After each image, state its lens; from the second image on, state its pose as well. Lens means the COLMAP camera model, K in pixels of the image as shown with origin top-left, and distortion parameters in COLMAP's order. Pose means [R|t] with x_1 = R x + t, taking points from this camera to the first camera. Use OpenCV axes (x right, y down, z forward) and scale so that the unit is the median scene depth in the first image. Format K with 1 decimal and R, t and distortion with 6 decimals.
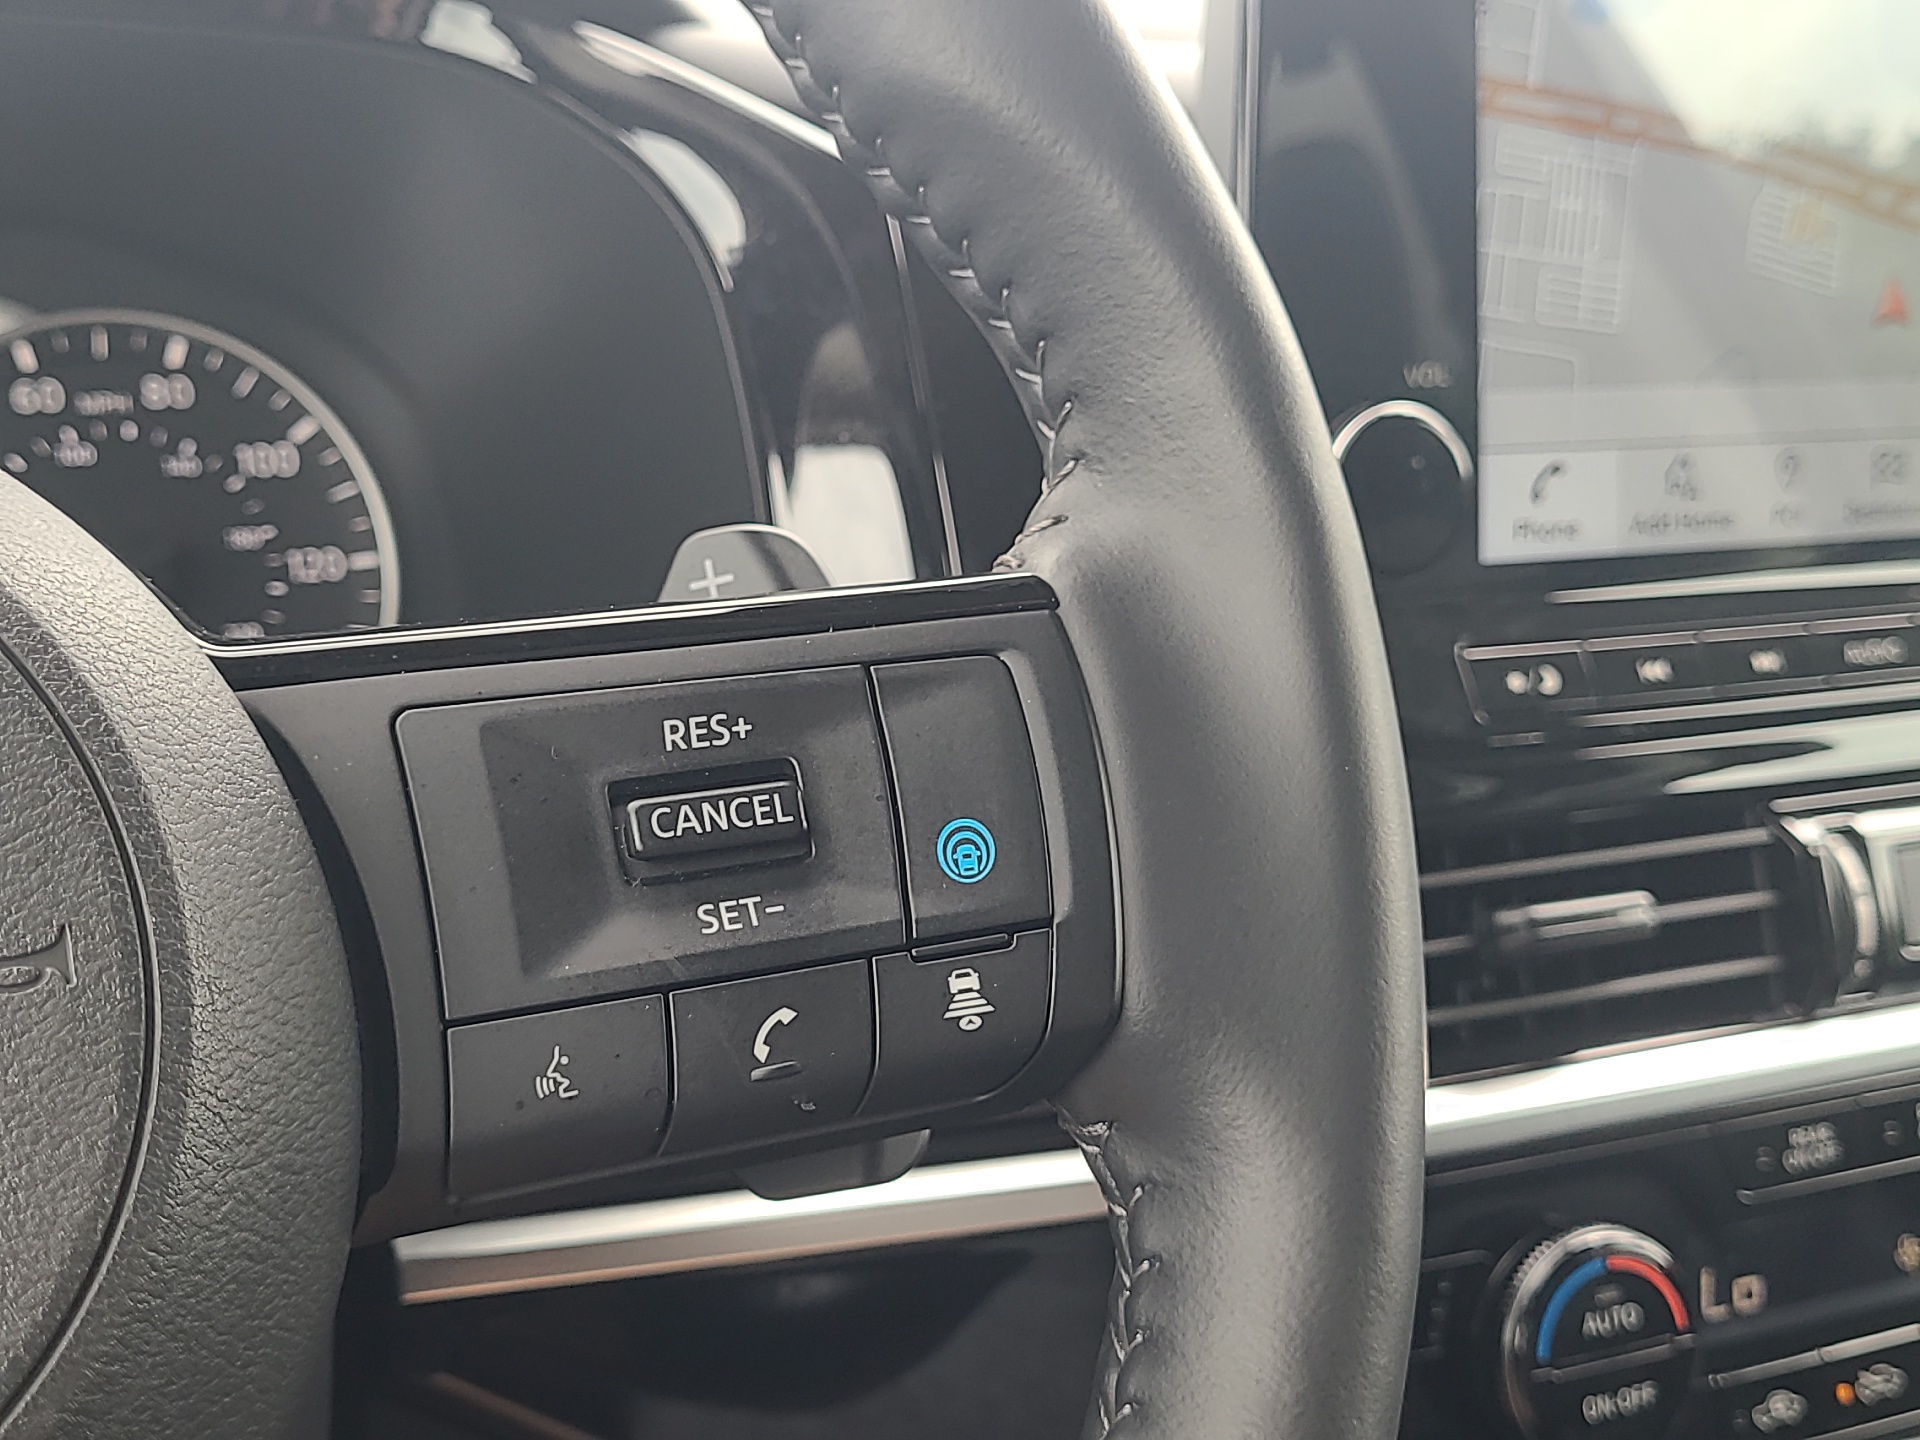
lens RADIAL K [[2664.8, 0, 925.6], [0, 2664.8, 723.4], [0, 0, 1]] dist [0.000879, 0.015152]
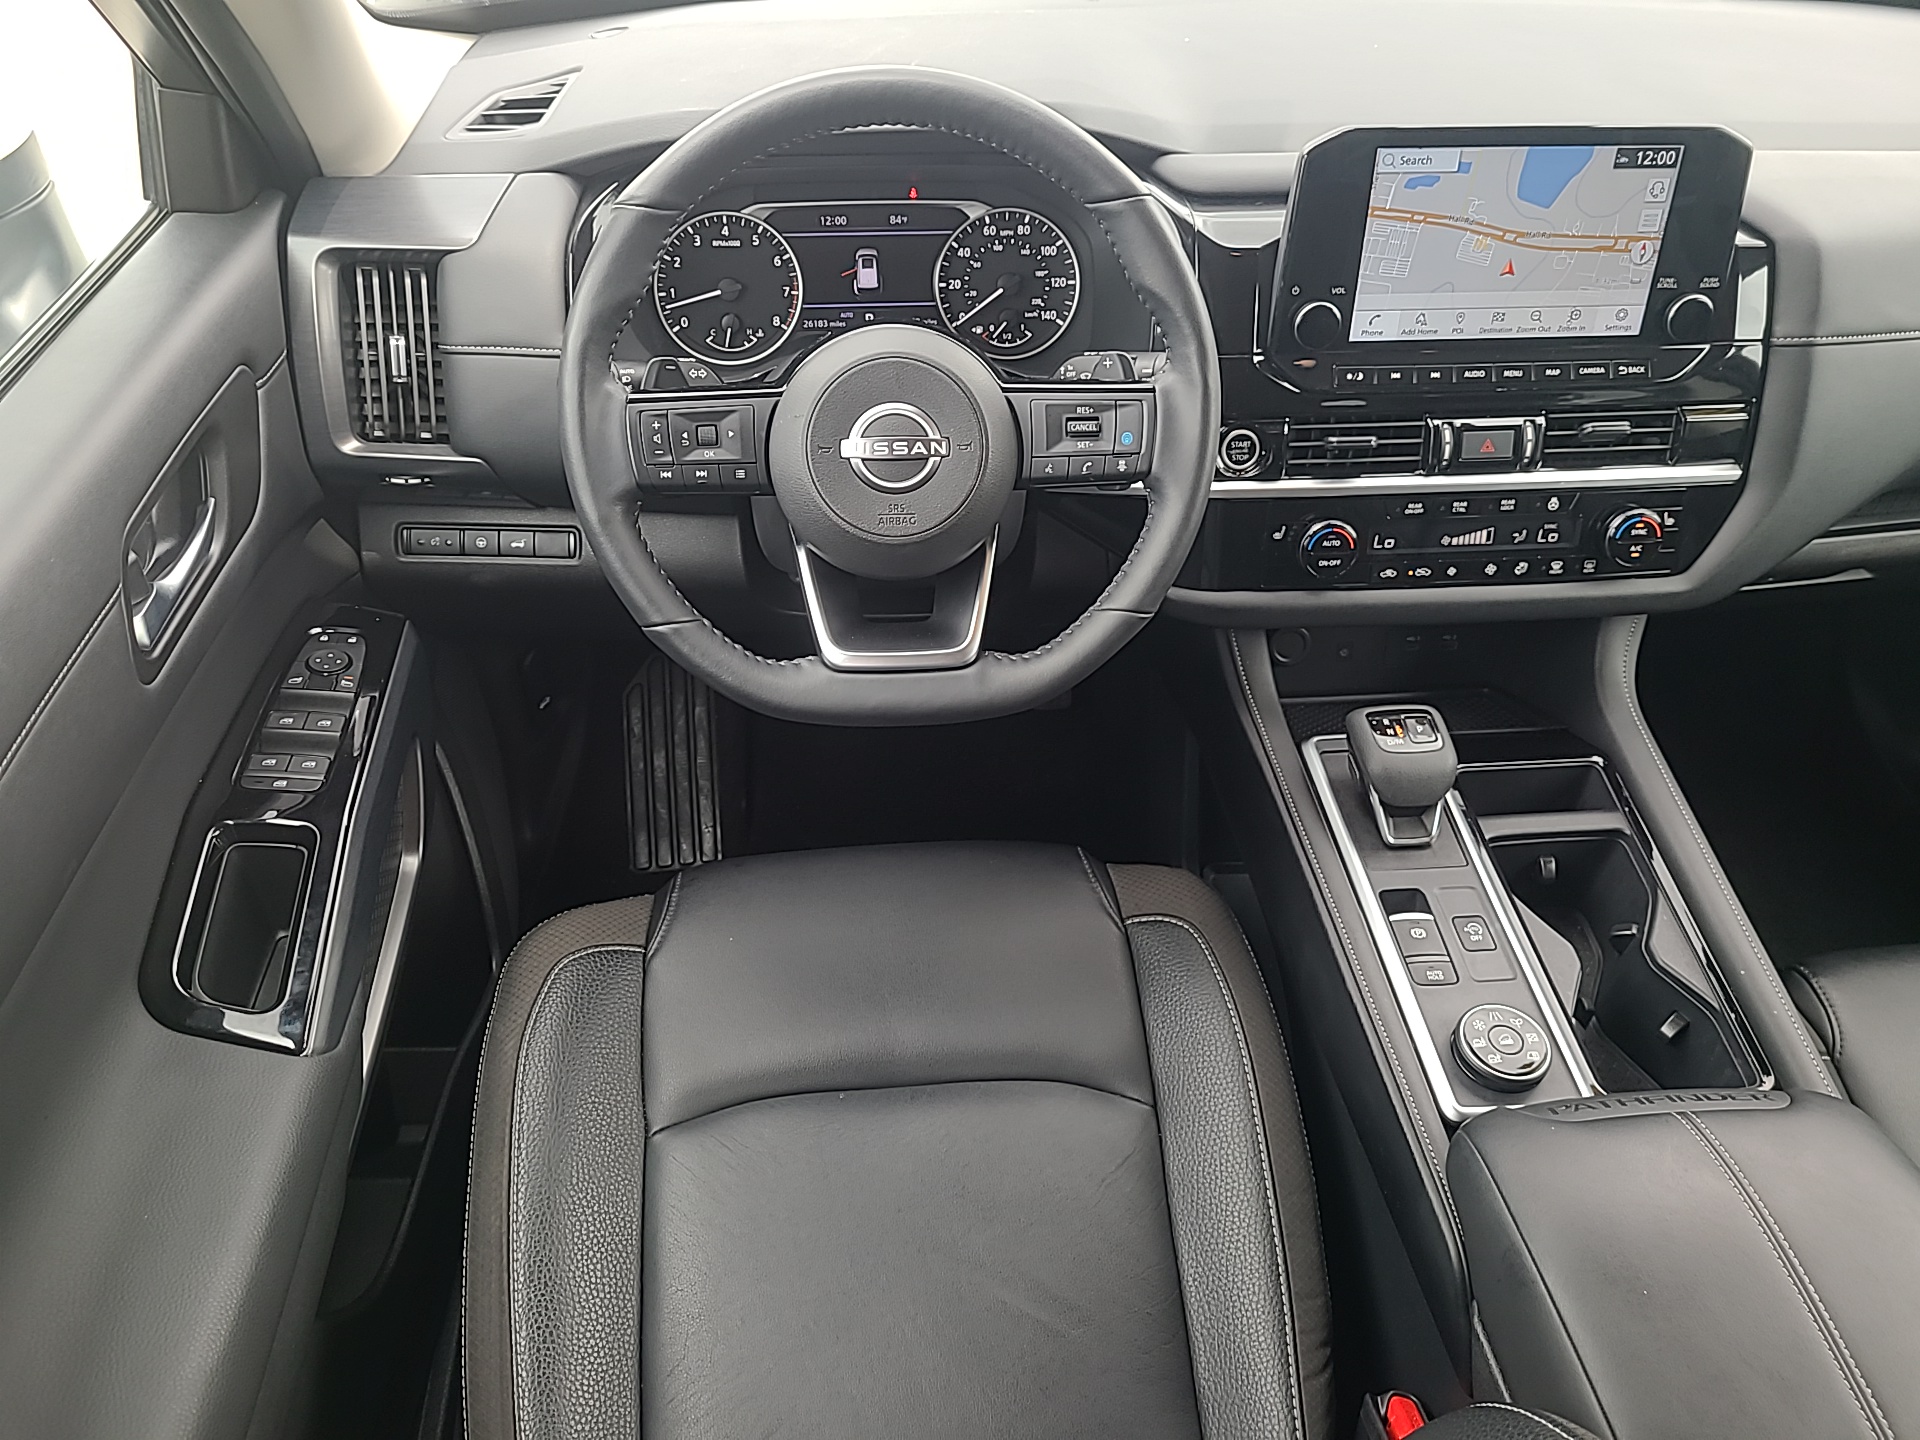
lens RADIAL K [[1449.7, 0, 947.9], [0, 1449.7, 719.1], [0, 0, 1]] dist [0.033145, -0.047256]
pose [[0.931934, 0.209431, -0.296036, 0.385871], [-0.076994, 0.912029, 0.402834, -0.343059], [0.354359, -0.352622, 0.866076, -1.103311]]
